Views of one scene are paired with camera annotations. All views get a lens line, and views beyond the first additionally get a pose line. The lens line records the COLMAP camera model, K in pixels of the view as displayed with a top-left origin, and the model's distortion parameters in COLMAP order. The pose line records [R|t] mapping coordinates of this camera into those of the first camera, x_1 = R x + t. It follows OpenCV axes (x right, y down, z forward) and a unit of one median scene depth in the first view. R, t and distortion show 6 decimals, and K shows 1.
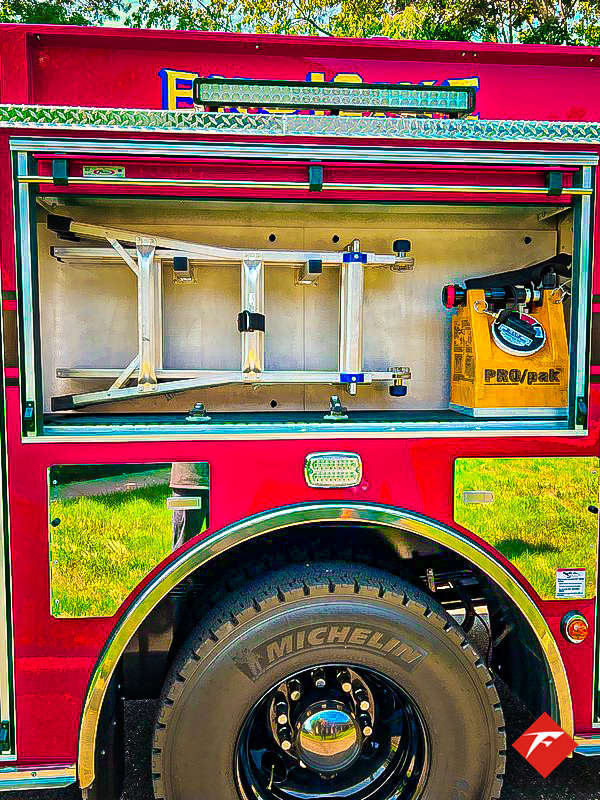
lens RADIAL K [[728.3, 0, 300.0], [0, 728.3, 400.0], [0, 0, 1]] dist [0.001793, -0.004100]
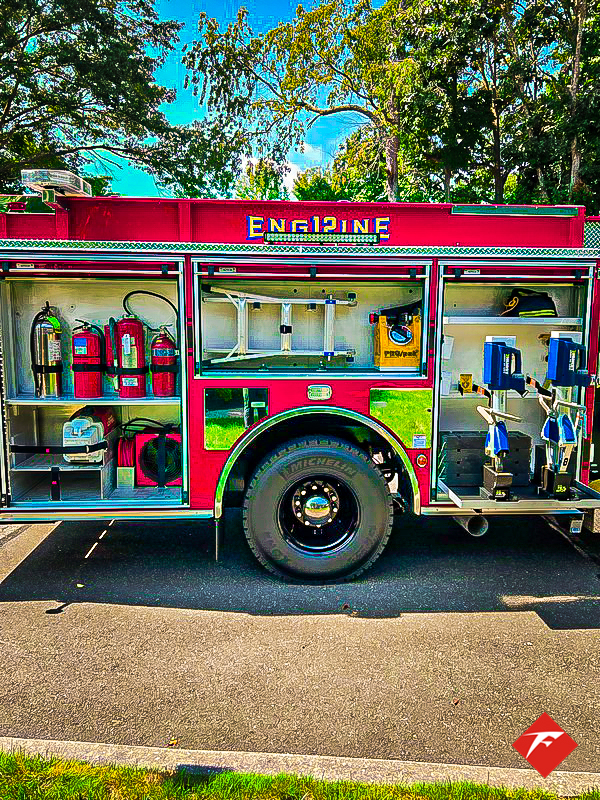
lens RADIAL K [[634.2, 0, 300.0], [0, 634.2, 400.0], [0, 0, 1]] dist [0.045008, -0.006184]
pose [[0.999371, 0.012445, -0.033193, 0.049302], [-0.010553, 0.998343, 0.056572, 0.003873], [0.033842, -0.056186, 0.997847, -1.048880]]
